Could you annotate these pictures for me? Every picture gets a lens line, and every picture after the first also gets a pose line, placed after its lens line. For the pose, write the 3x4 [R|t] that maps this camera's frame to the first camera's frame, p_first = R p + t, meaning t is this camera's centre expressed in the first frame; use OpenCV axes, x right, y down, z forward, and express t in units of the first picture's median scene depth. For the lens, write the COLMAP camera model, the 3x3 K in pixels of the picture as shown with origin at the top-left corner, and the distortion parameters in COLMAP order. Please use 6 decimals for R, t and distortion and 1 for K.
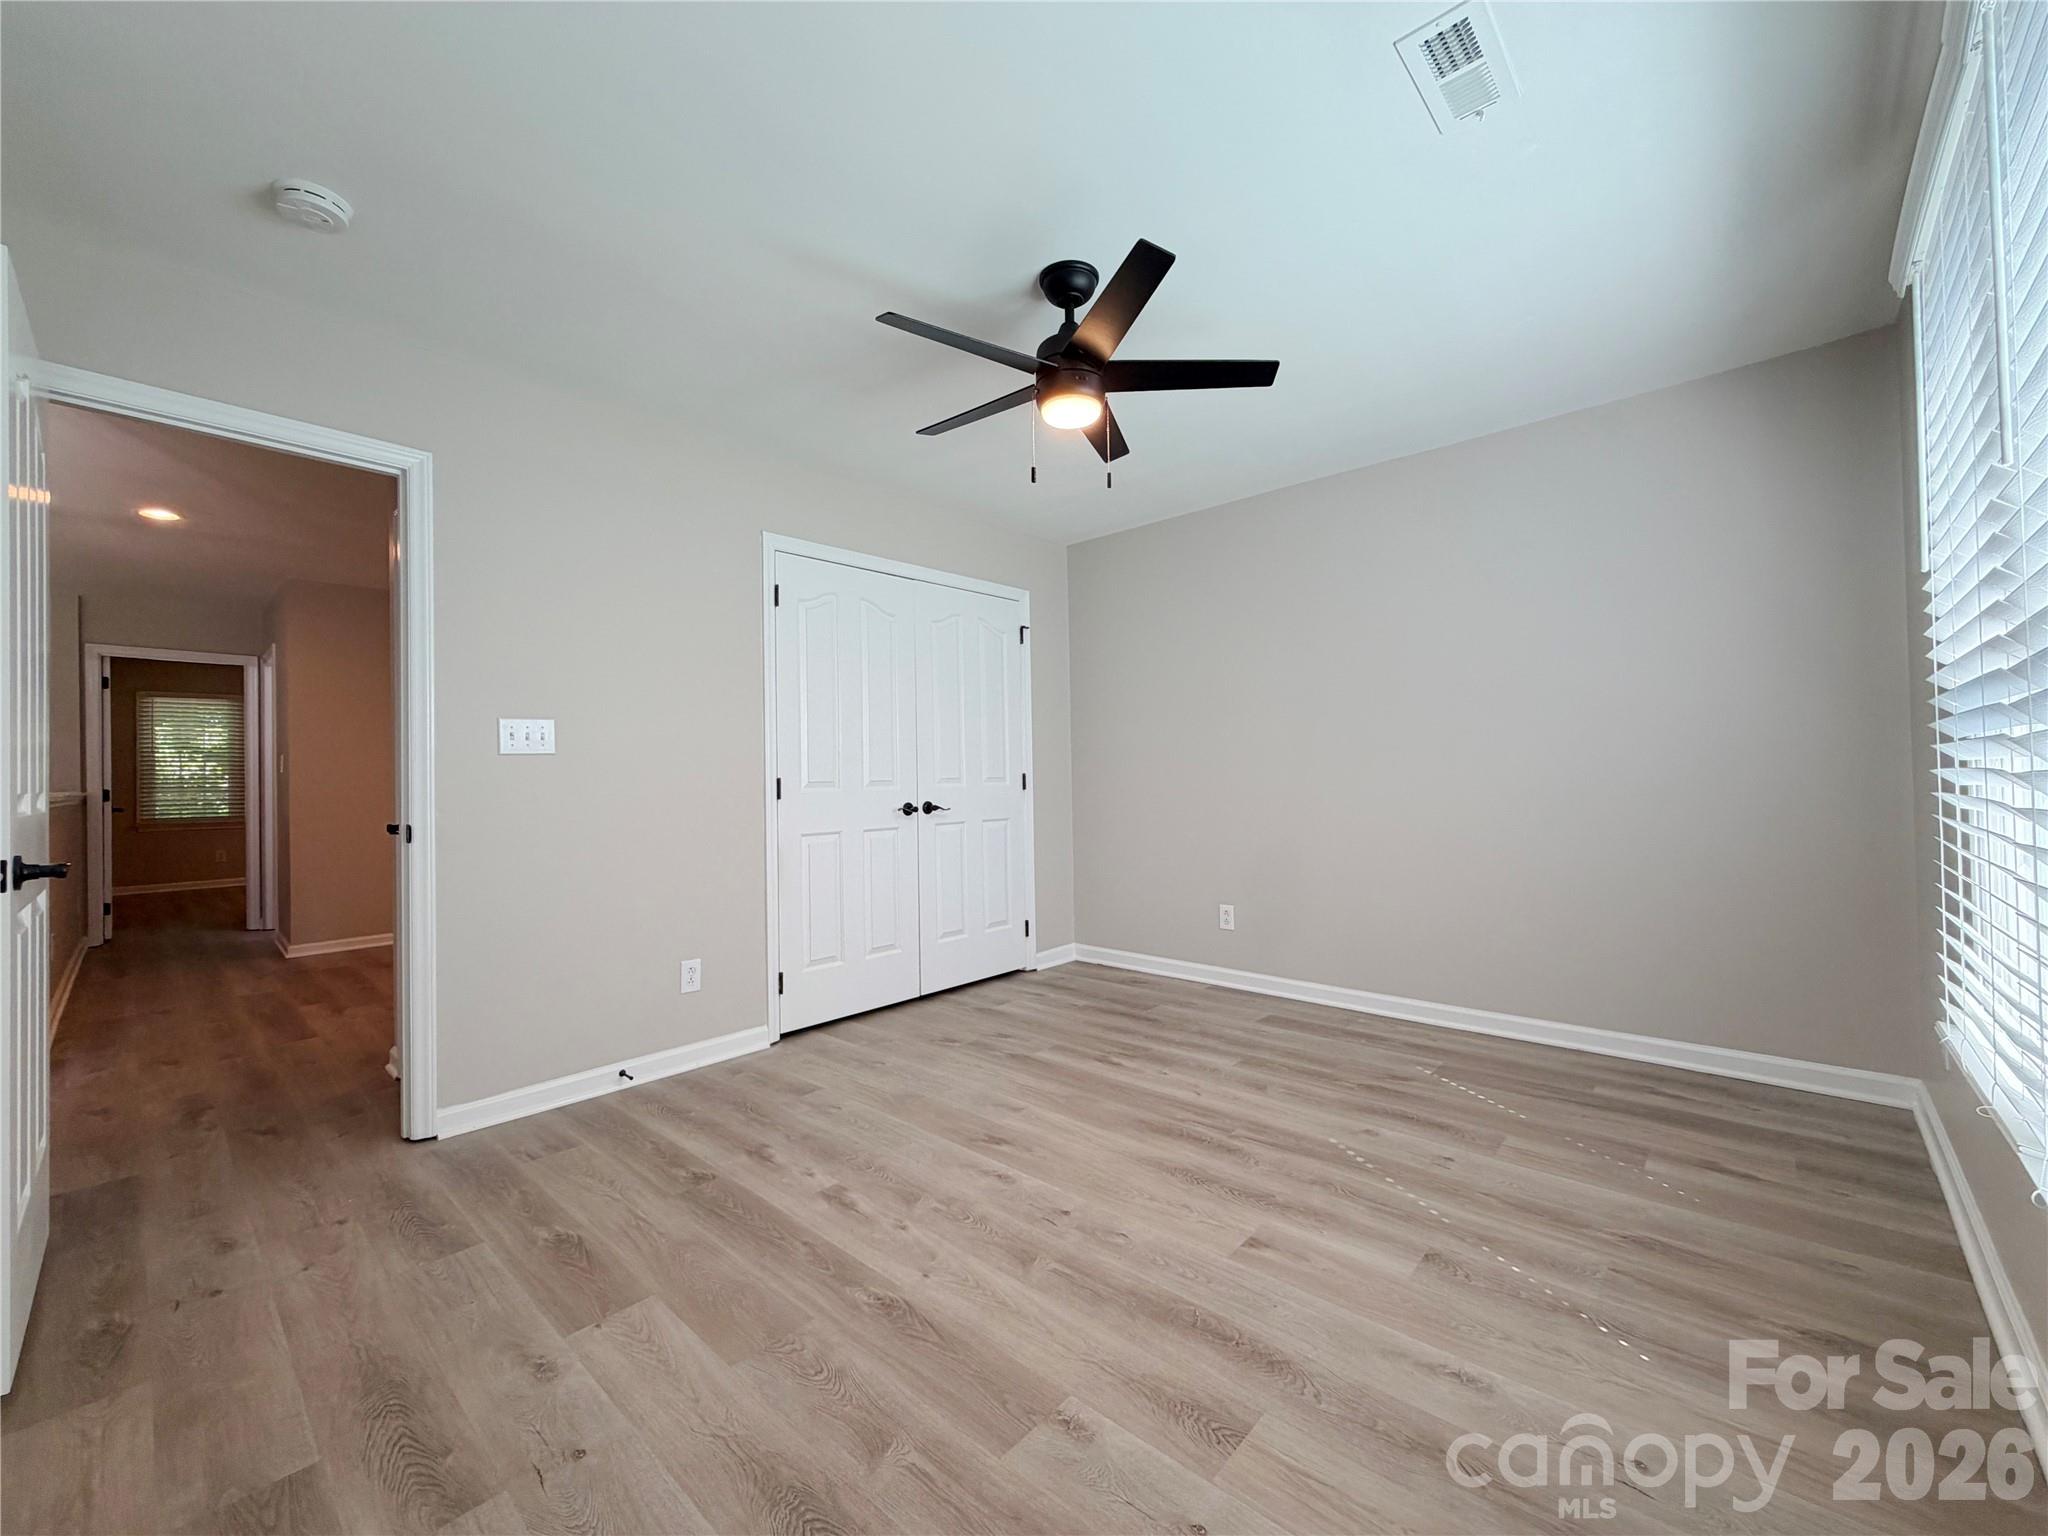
lens RADIAL K [[818.4, 0, 1018.2], [0, 818.4, 767.2], [0, 0, 1]] dist [0.000574, -0.000324]
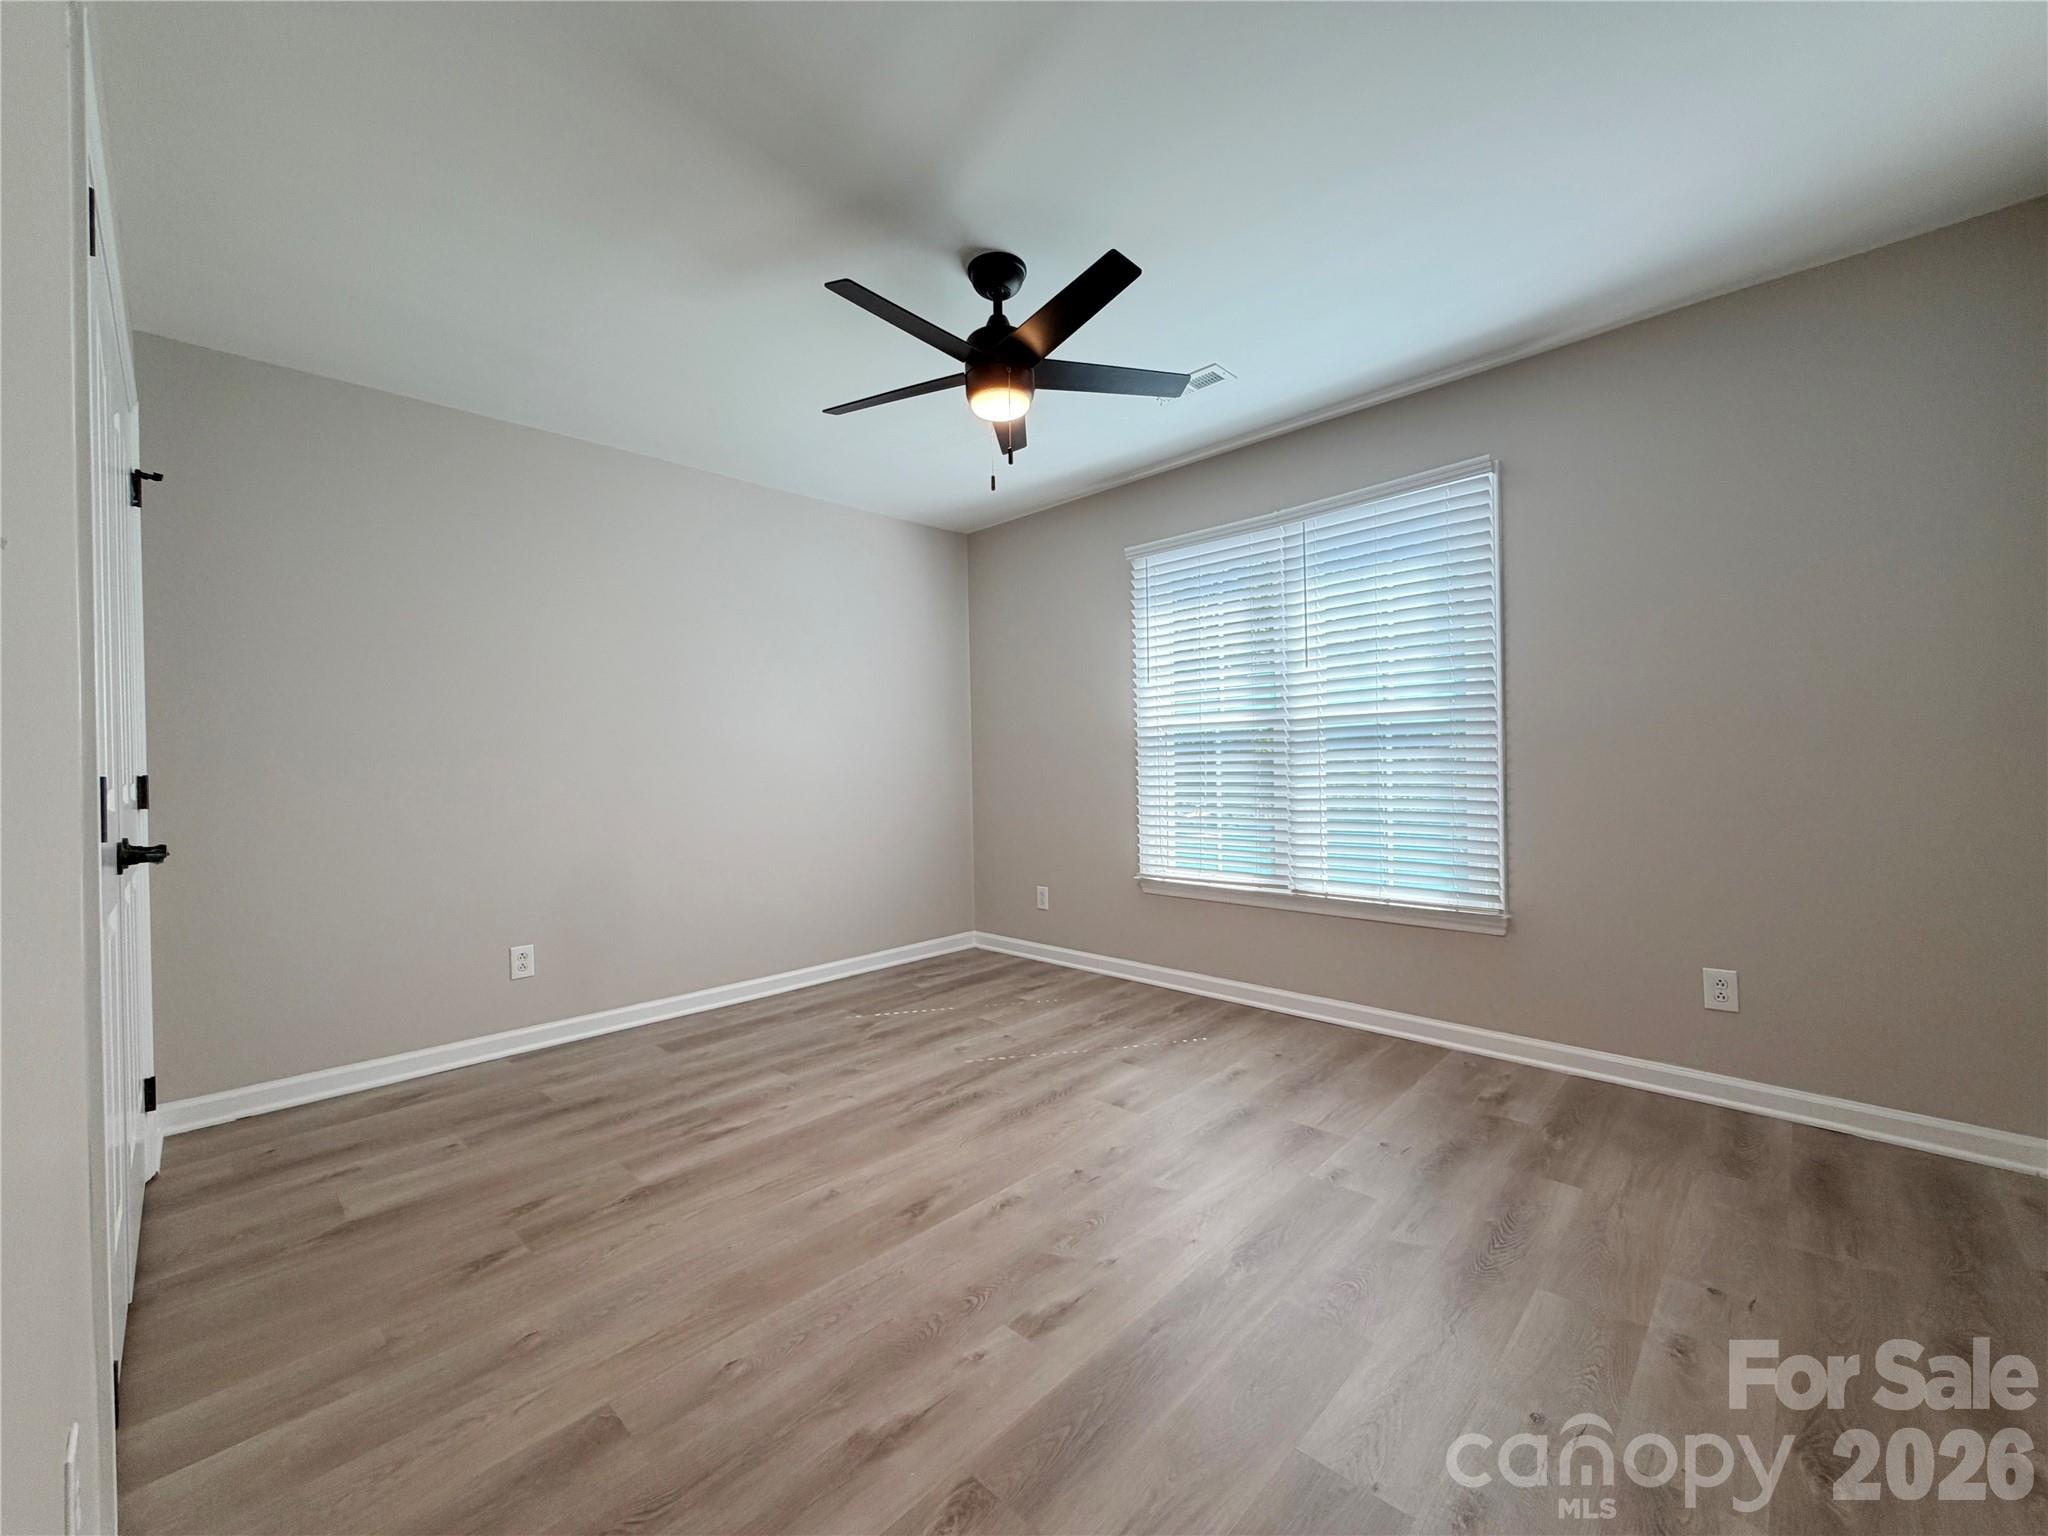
lens RADIAL K [[818.4, 0, 1018.2], [0, 818.4, 767.2], [0, 0, 1]] dist [0.000574, -0.000324]
pose [[0.032307, 0.011025, 0.999417, -0.792703], [0.006006, 0.999919, -0.011224, 0.018864], [-0.999460, 0.006366, 0.032239, 0.804224]]
